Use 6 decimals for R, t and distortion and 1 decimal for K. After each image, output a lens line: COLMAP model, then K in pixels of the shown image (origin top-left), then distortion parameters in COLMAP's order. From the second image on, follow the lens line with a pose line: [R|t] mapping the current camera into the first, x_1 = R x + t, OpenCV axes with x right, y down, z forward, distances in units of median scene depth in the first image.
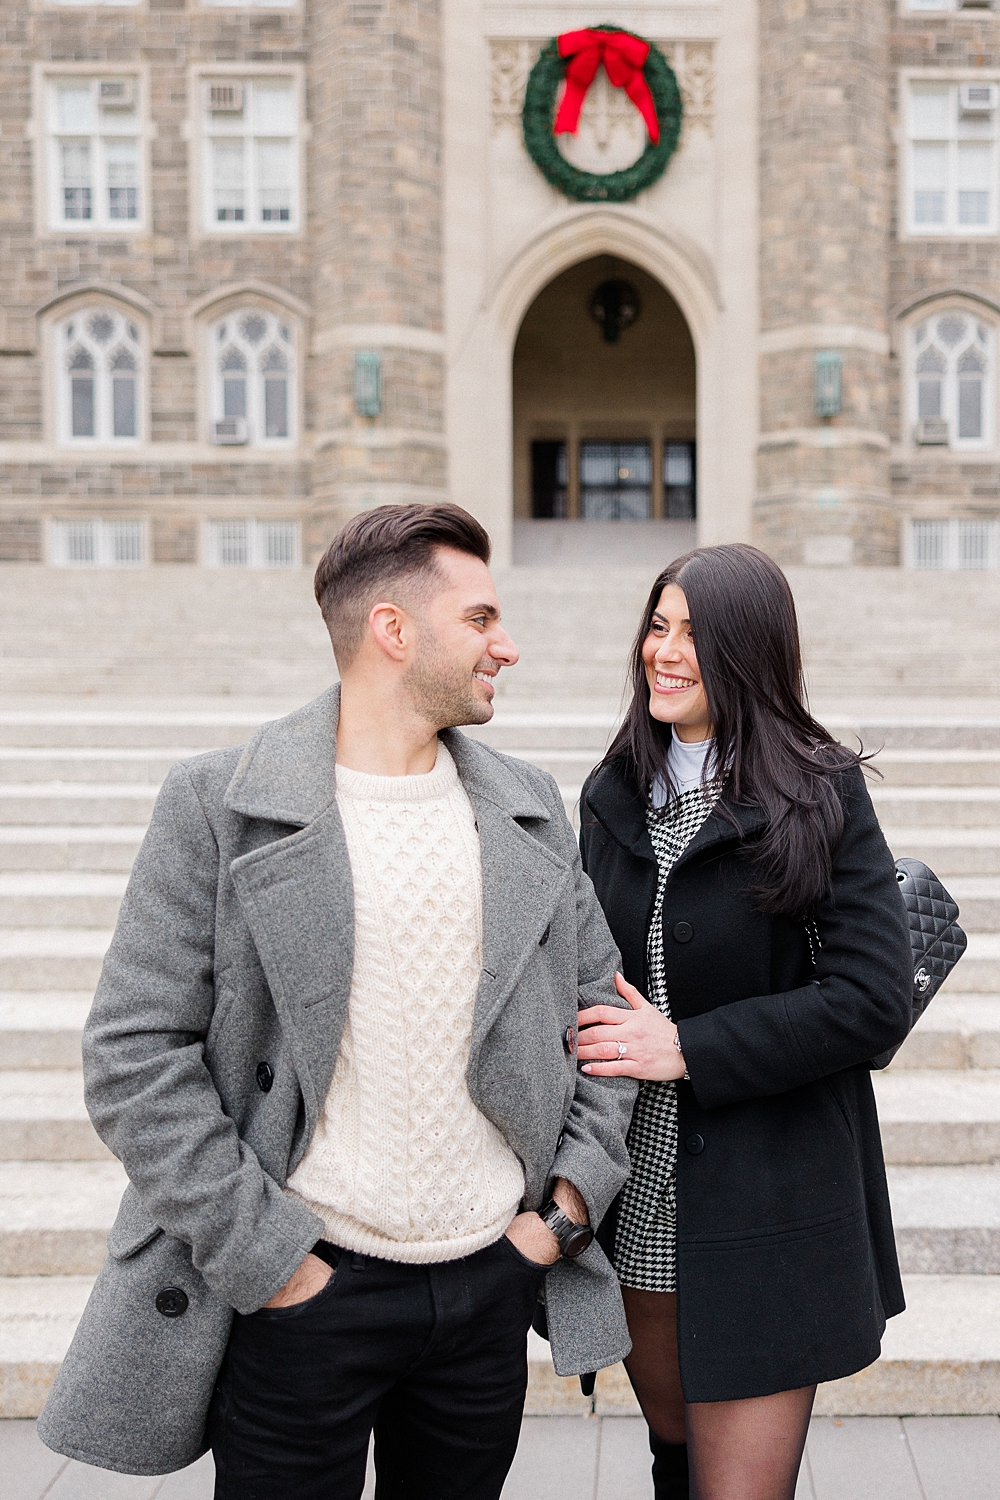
lens RADIAL K [[2404.3, 0, 504.3], [0, 2404.3, 750.2], [0, 0, 1]] dist [0.015791, -0.096904]
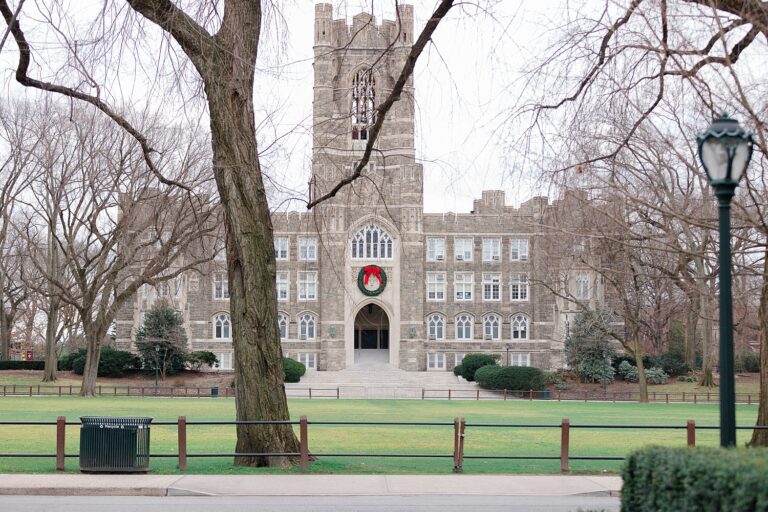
lens RADIAL K [[1388.5, 0, 372.7], [0, 1388.5, 256.6], [0, 0, 1]] dist [0.073695, 0.074339]
pose [[0.997260, 0.009555, 0.073352, -0.191053], [-0.001289, 0.993716, -0.111927, 0.038164], [-0.073960, 0.111526, 0.991005, -2.149768]]
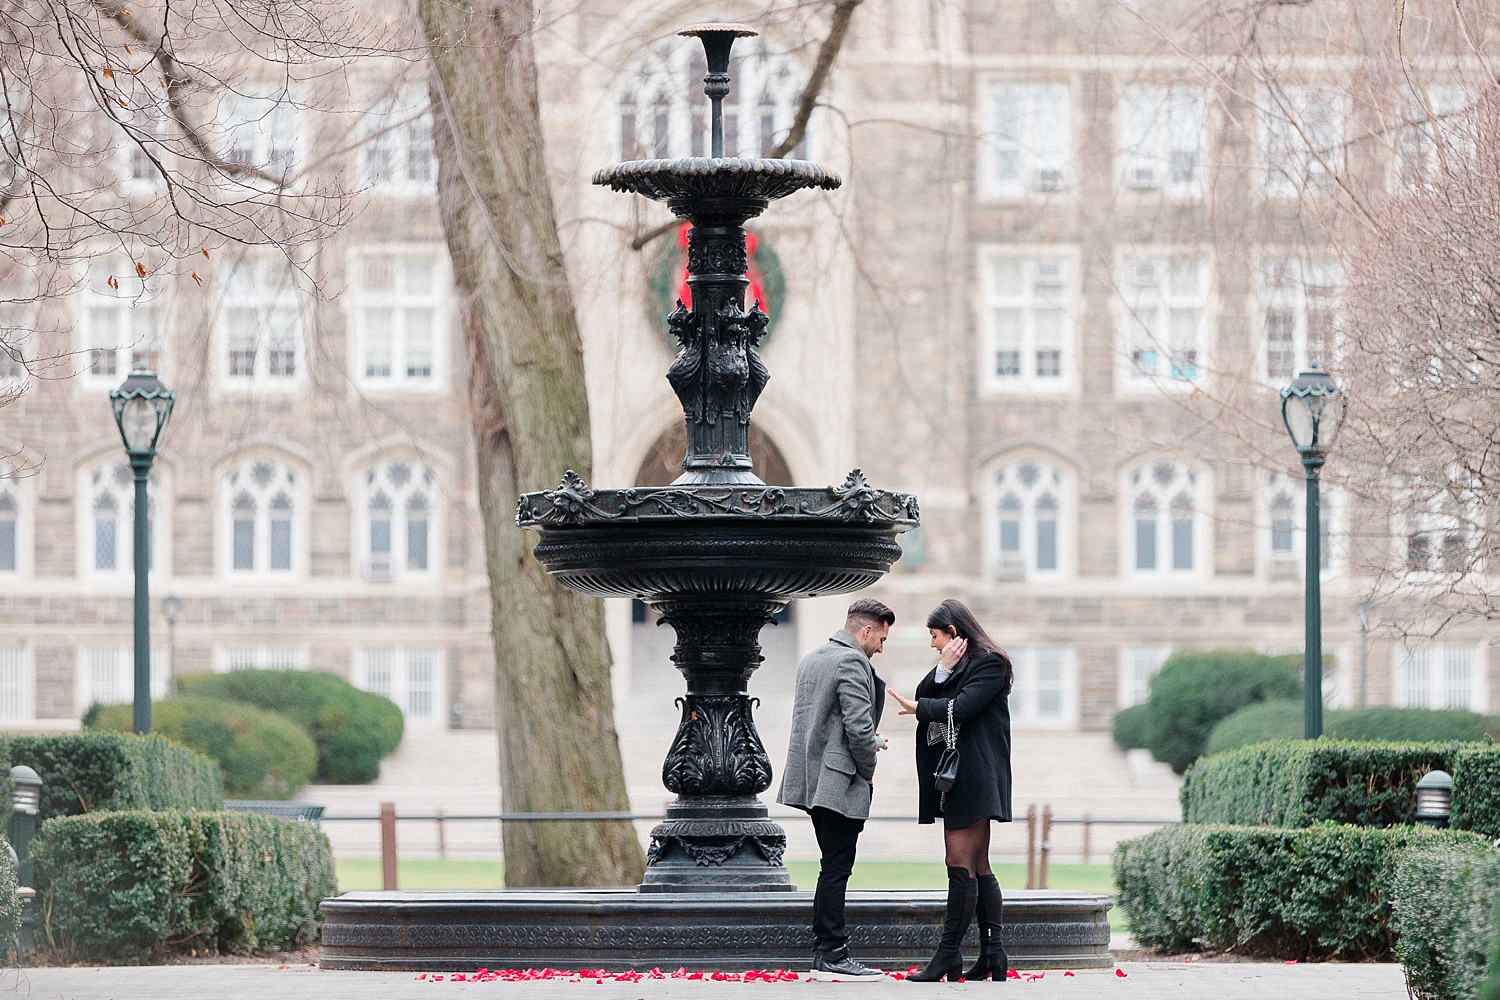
lens RADIAL K [[8015.9, 0, 749.8], [0, 8015.9, 498.6], [0, 0, 1]] dist [-0.099448, 2.914983]
pose [[0.996575, 0.003207, 0.082634, -0.251926], [0.001837, 0.998143, -0.060893, 0.061409], [-0.082676, 0.060837, 0.994718, -2.717336]]
